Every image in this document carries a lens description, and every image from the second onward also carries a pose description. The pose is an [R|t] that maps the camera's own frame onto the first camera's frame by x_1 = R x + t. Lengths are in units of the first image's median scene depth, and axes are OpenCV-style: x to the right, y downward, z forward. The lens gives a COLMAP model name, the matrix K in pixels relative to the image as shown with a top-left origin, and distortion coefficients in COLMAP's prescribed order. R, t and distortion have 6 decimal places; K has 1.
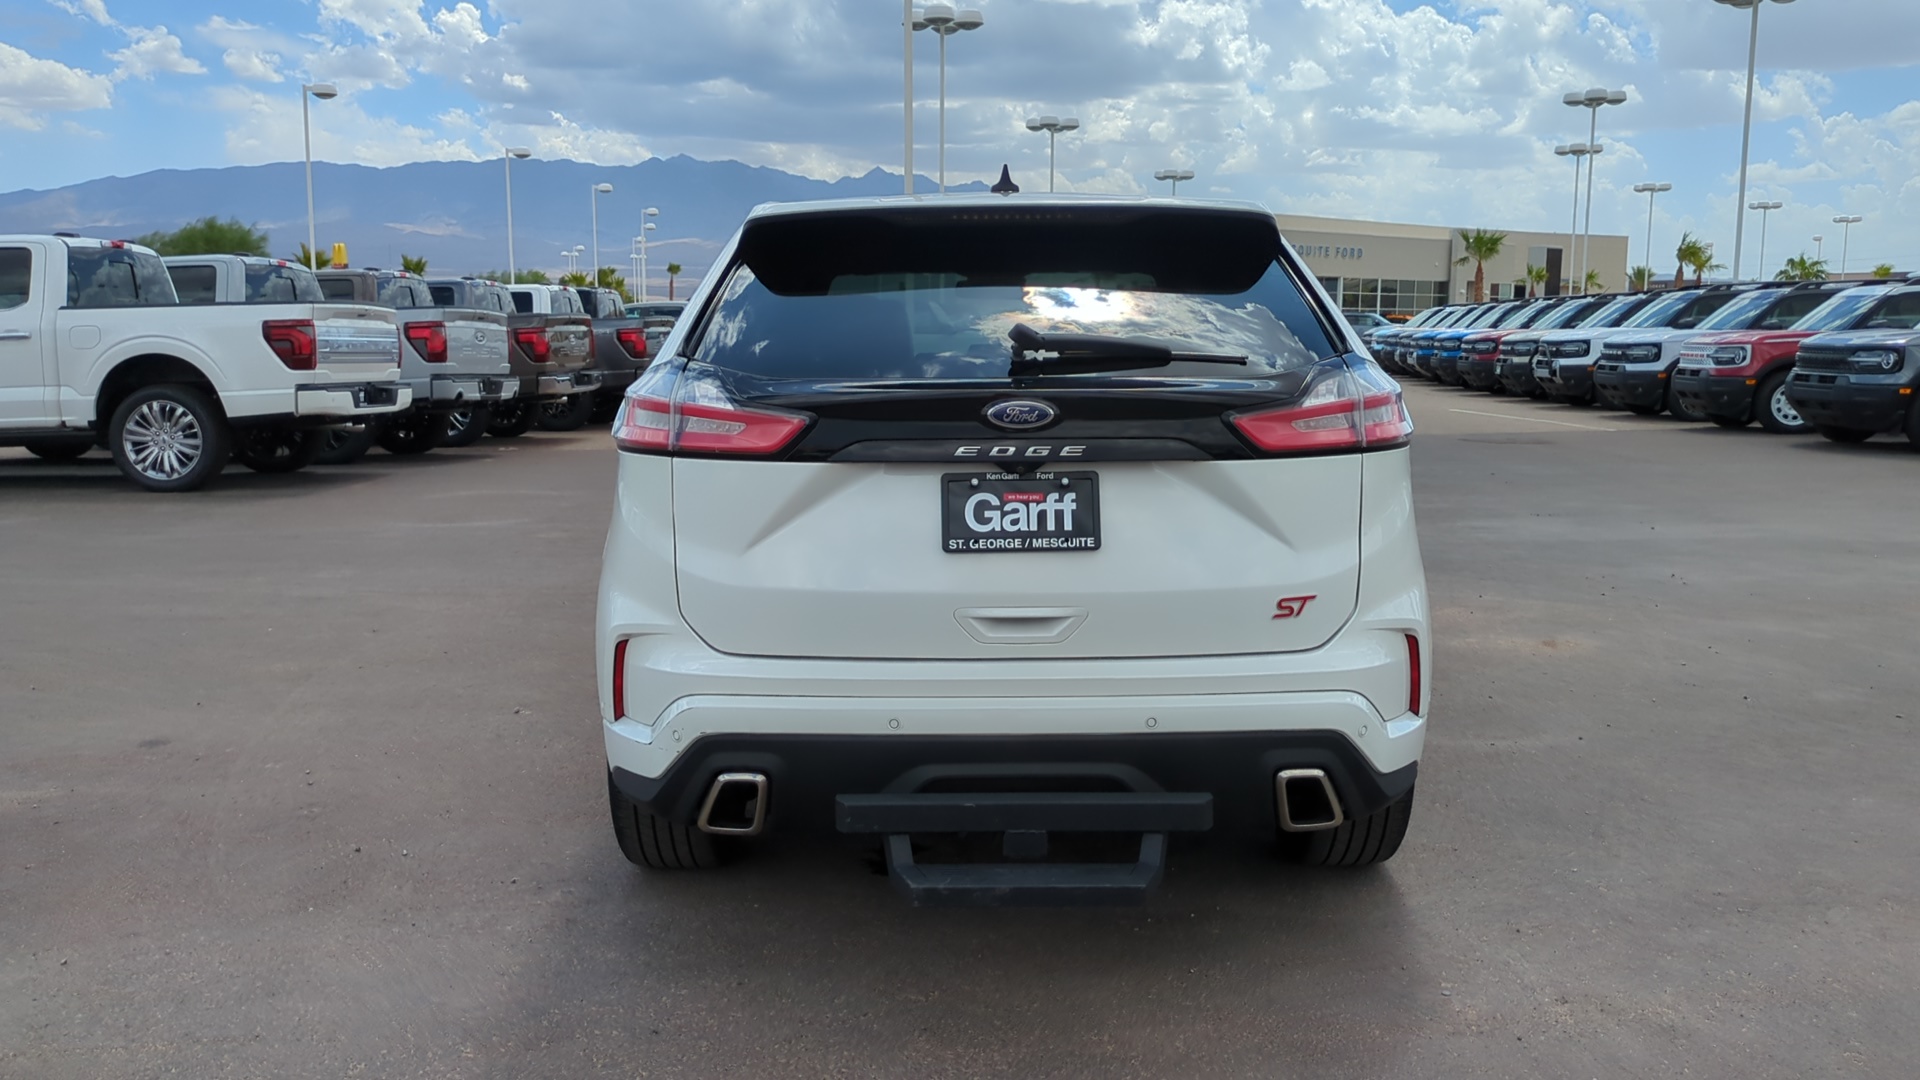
lens RADIAL K [[1652.9, 0, 1006.4], [0, 1652.9, 541.3], [0, 0, 1]] dist [0.065982, -0.071460]
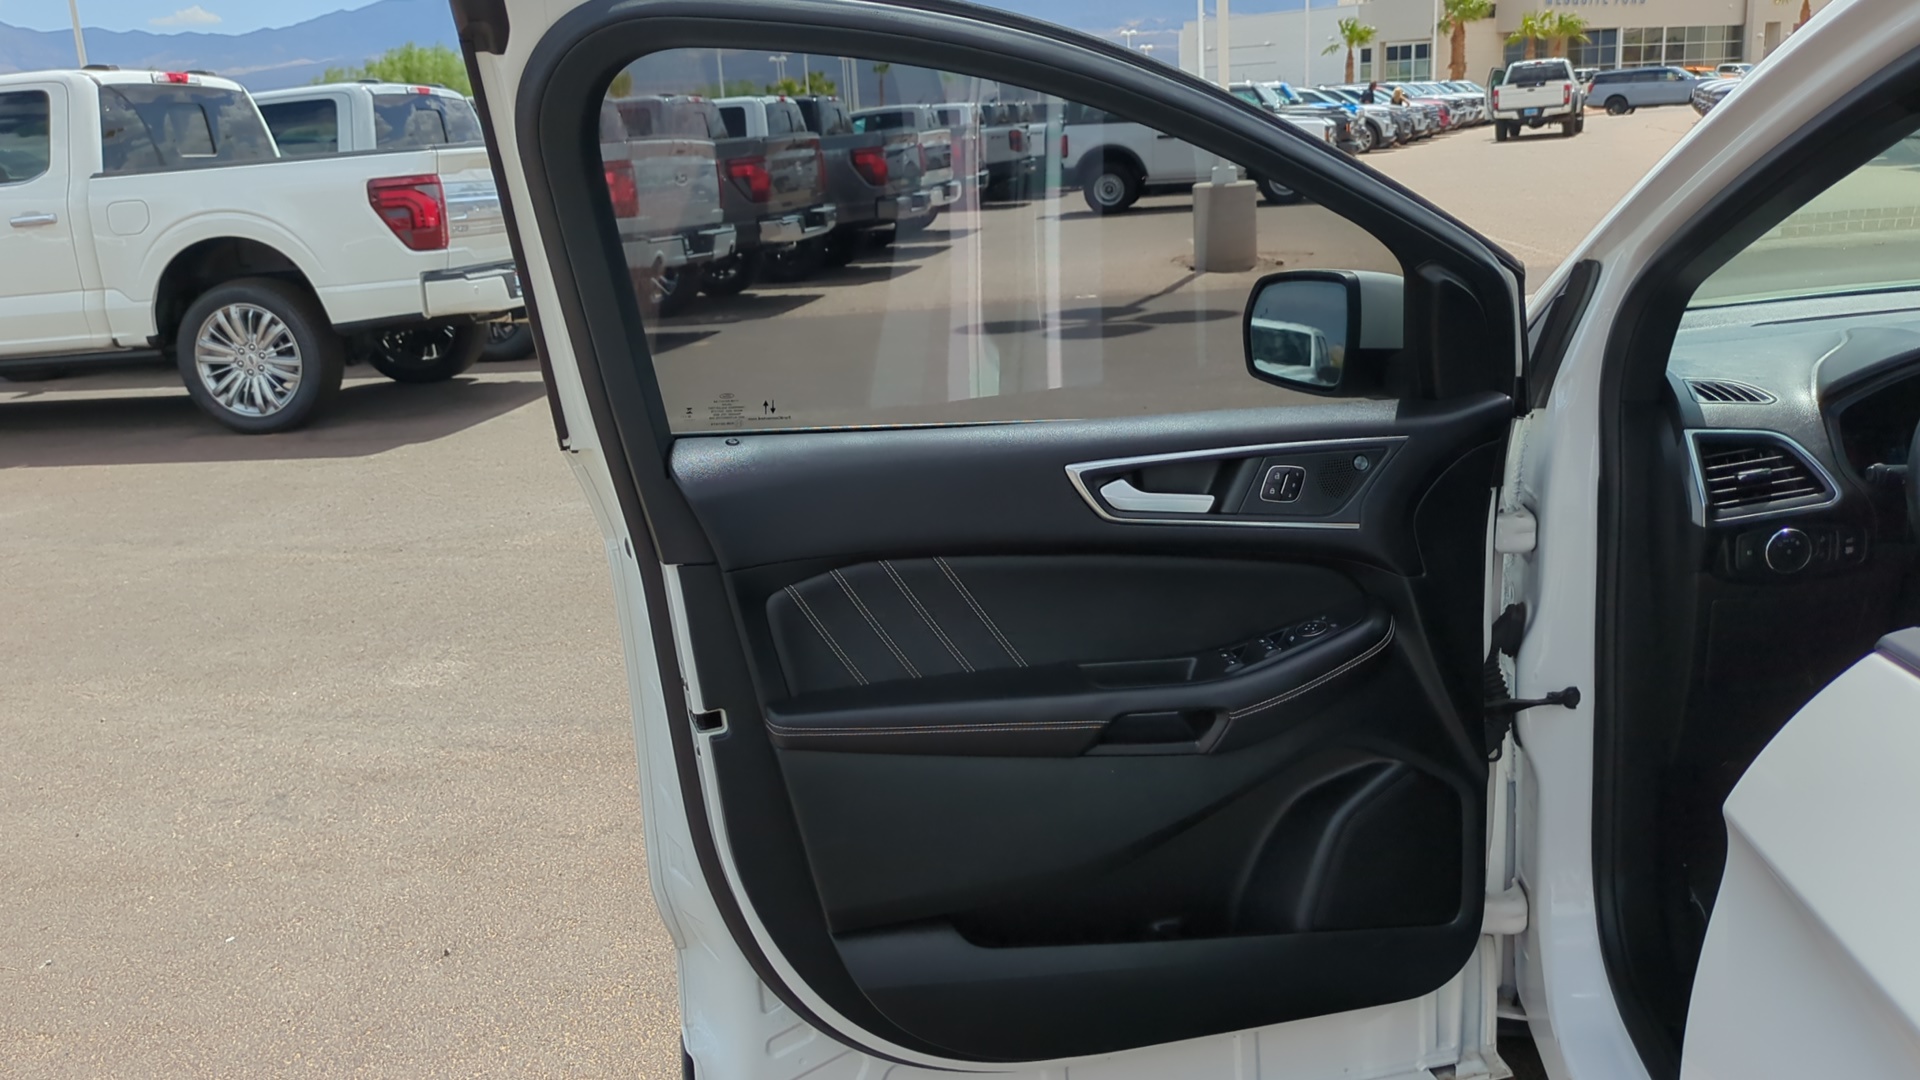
lens RADIAL K [[1652.9, 0, 977.9], [0, 1652.9, 523.5], [0, 0, 1]] dist [0.065982, -0.071460]
pose [[0.988705, -0.020637, -0.148445, -0.078657], [0.037226, 0.993250, 0.109861, -0.045381], [0.145176, -0.114146, 0.982799, 0.273571]]
